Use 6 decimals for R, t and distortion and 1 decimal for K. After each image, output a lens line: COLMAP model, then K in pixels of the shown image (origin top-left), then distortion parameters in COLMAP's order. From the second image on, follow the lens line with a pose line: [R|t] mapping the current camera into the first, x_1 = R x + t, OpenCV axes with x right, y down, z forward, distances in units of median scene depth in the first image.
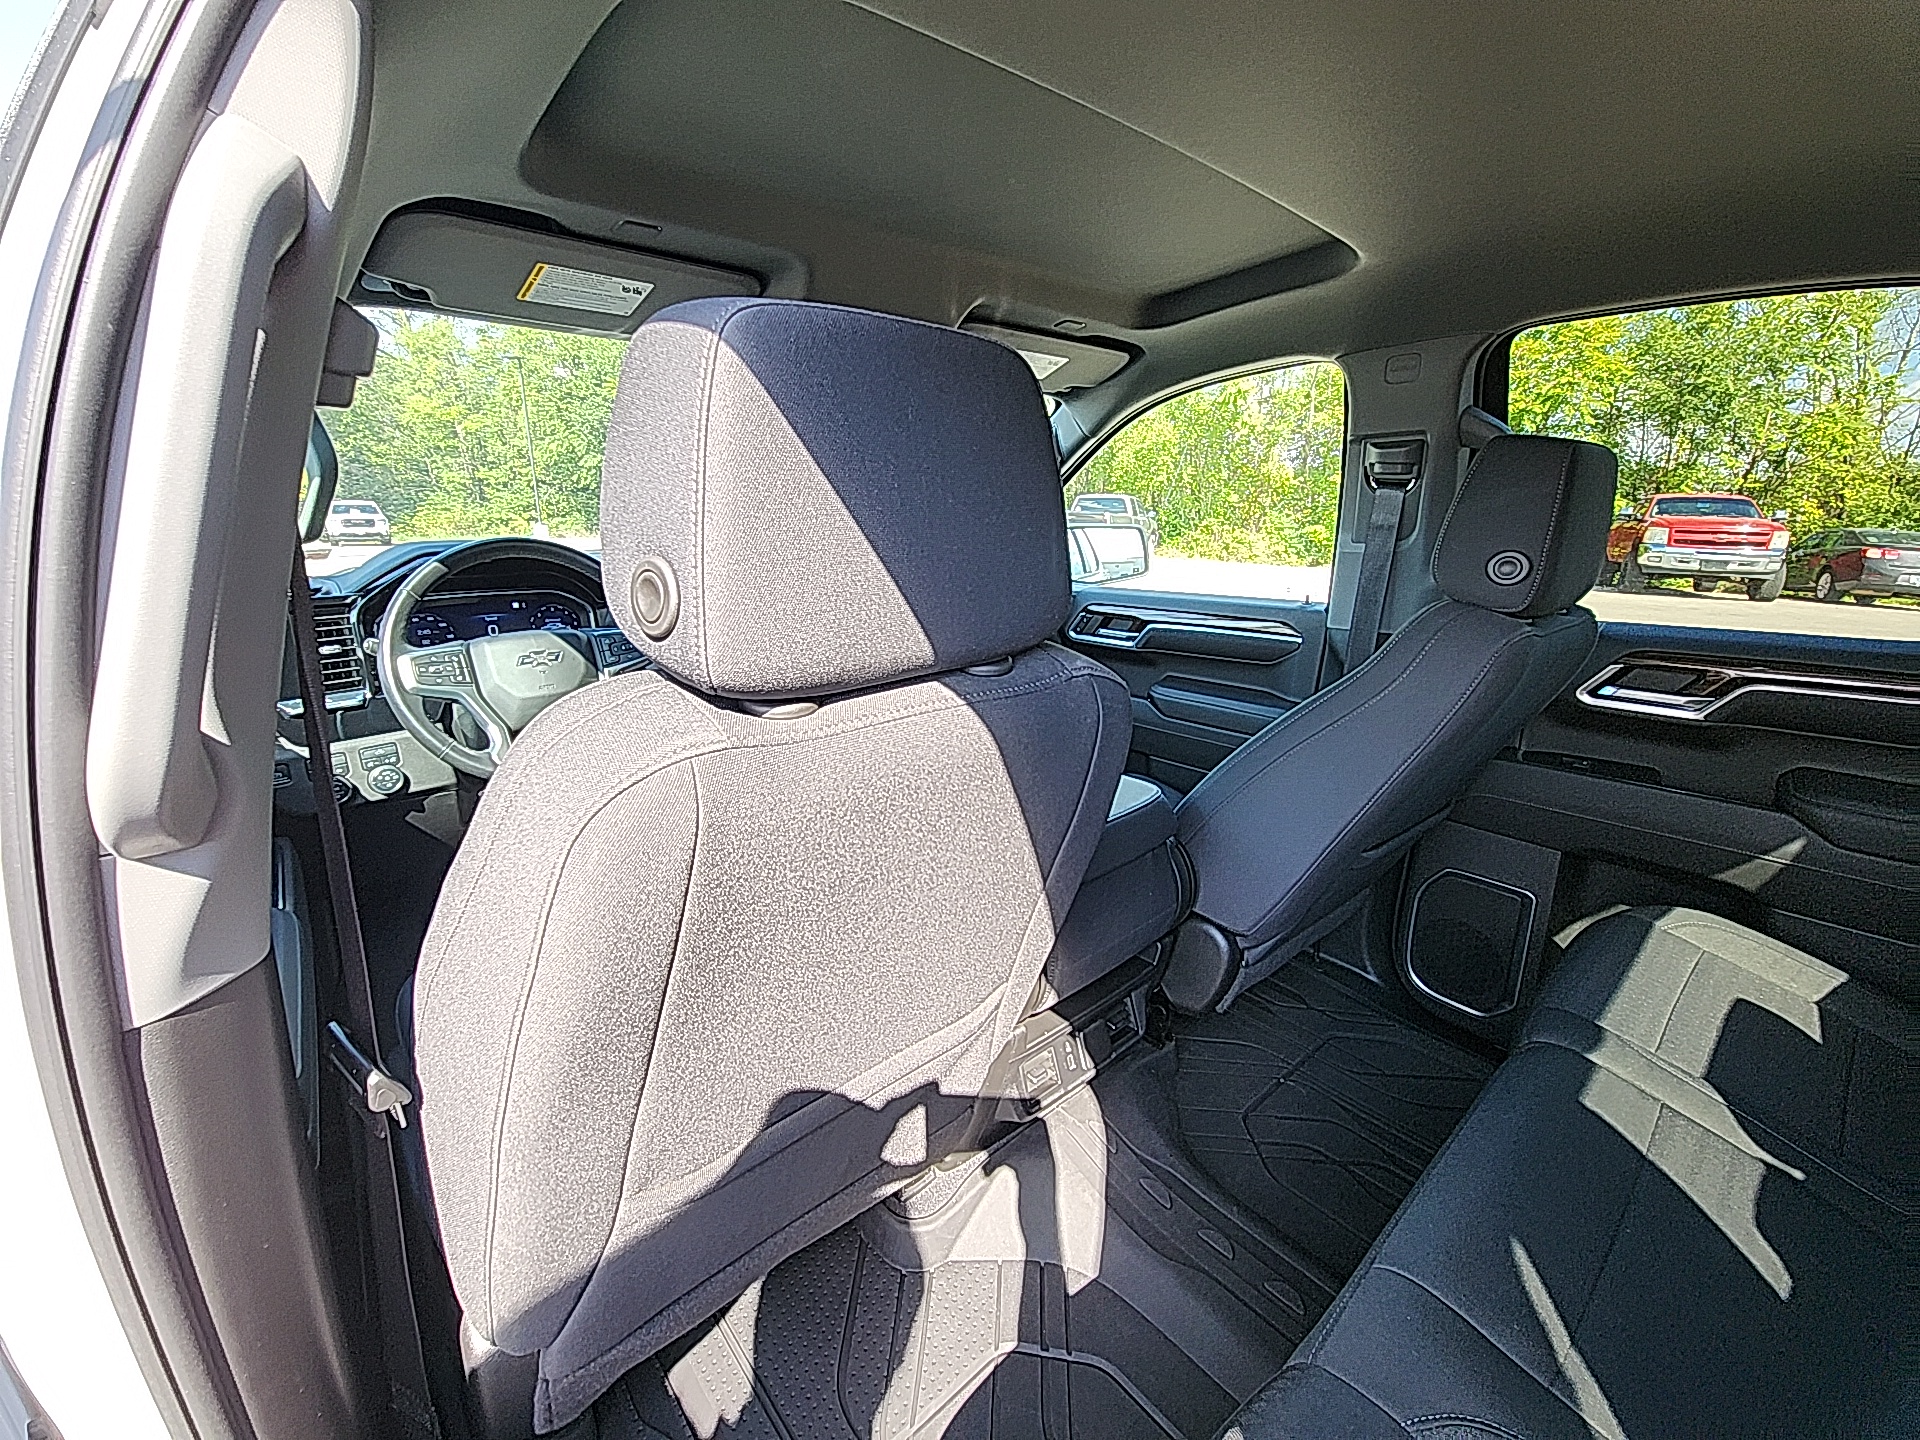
lens RADIAL K [[778.3, 0, 946.0], [0, 778.3, 722.7], [0, 0, 1]] dist [0.008251, -0.006456]
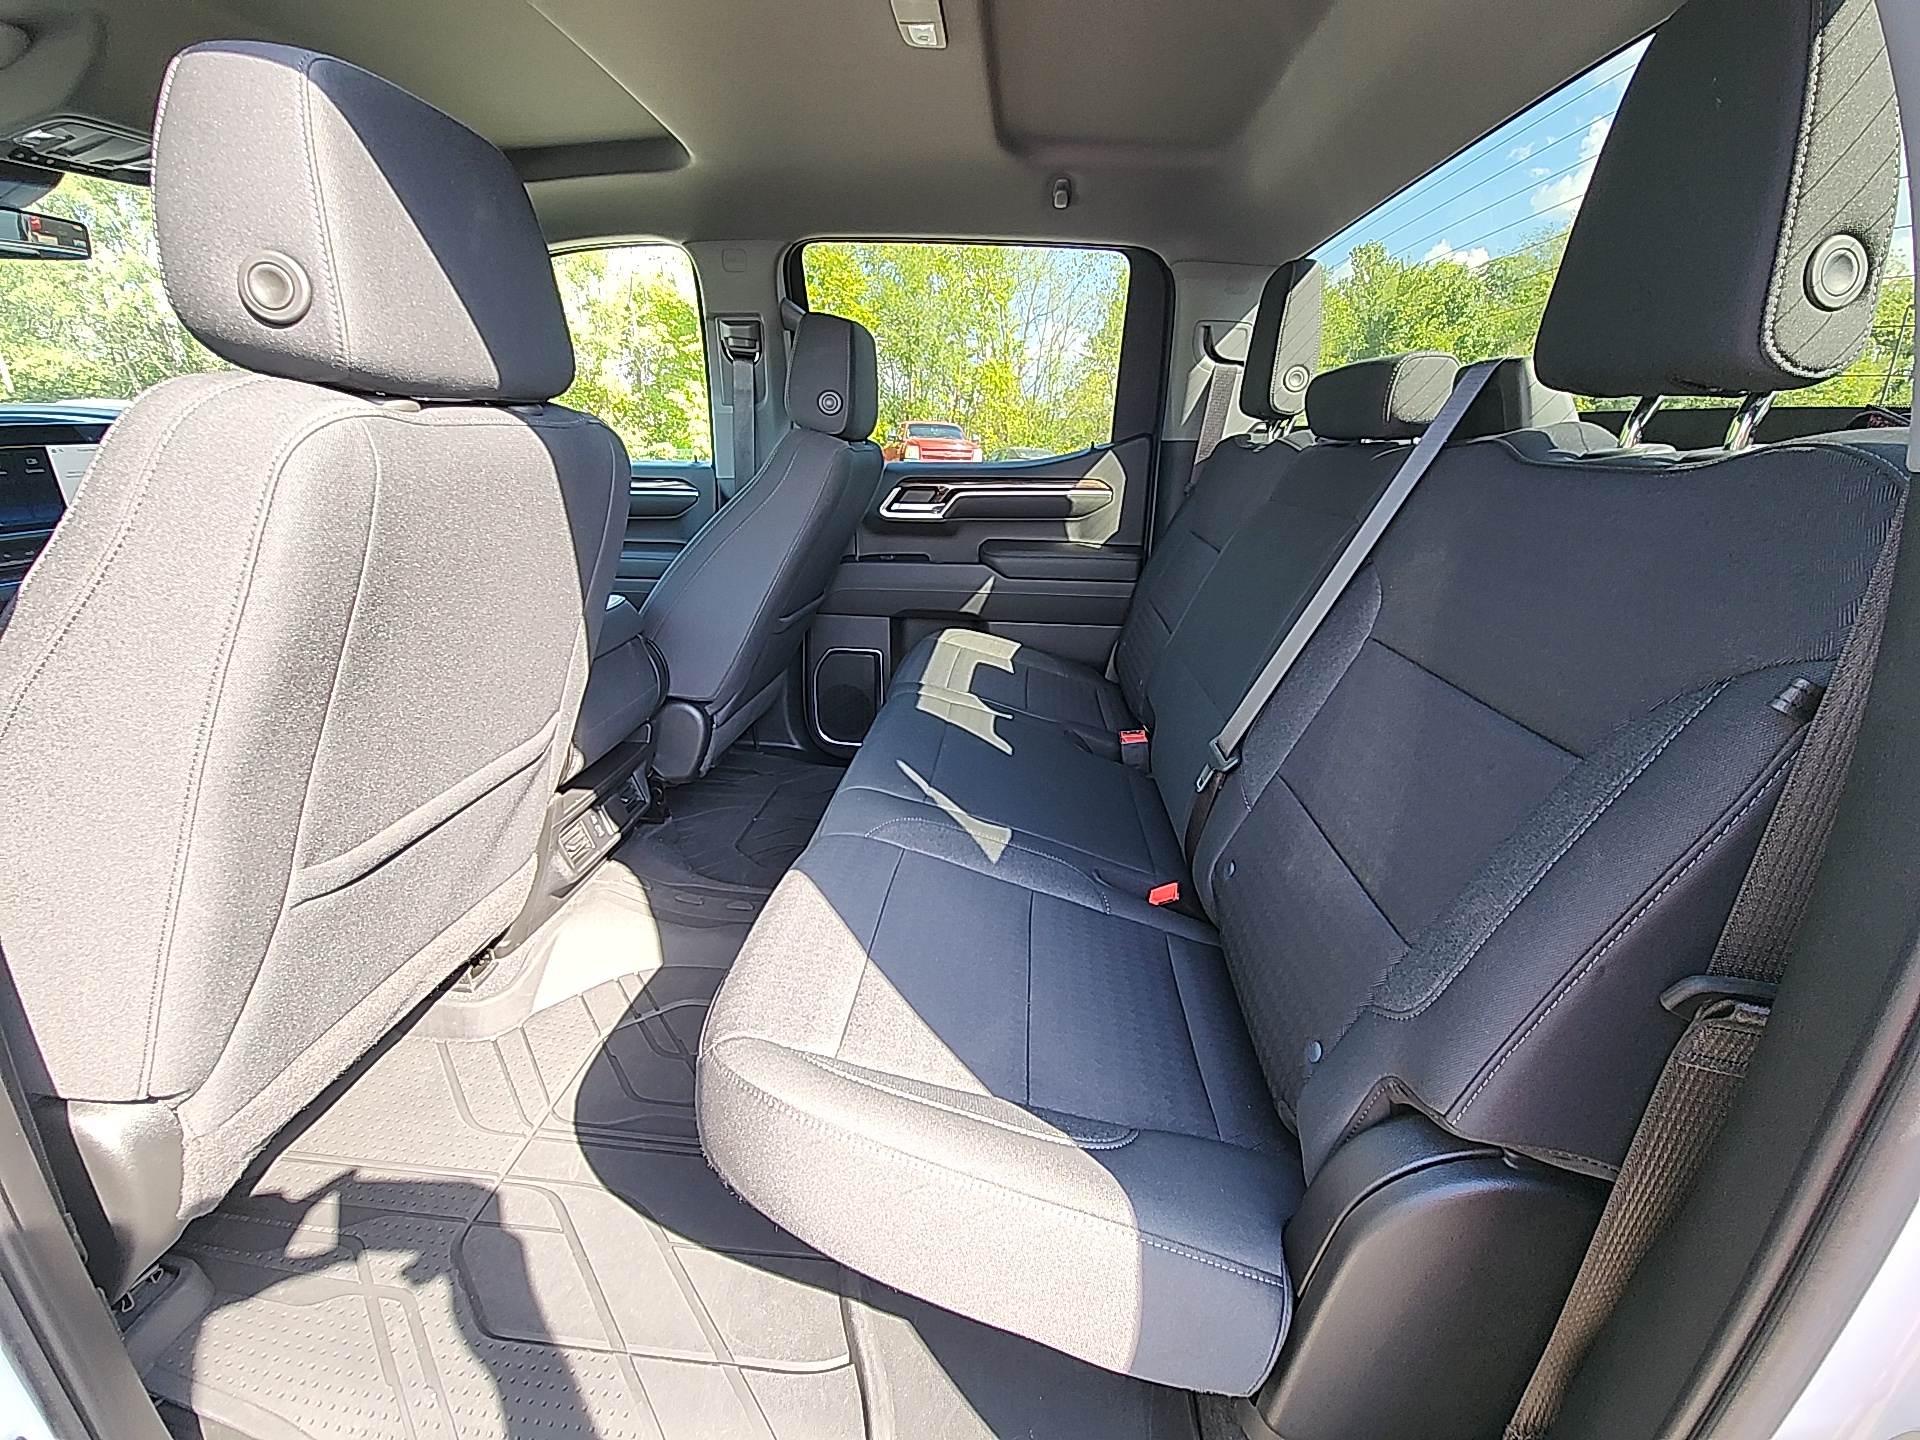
lens RADIAL K [[778.3, 0, 935.2], [0, 778.3, 718.1], [0, 0, 1]] dist [0.008251, -0.006456]
pose [[0.730452, -0.212190, 0.649166, -0.174421], [0.153362, 0.977198, 0.146846, 0.151591], [-0.665523, -0.007706, 0.746338, -0.194821]]
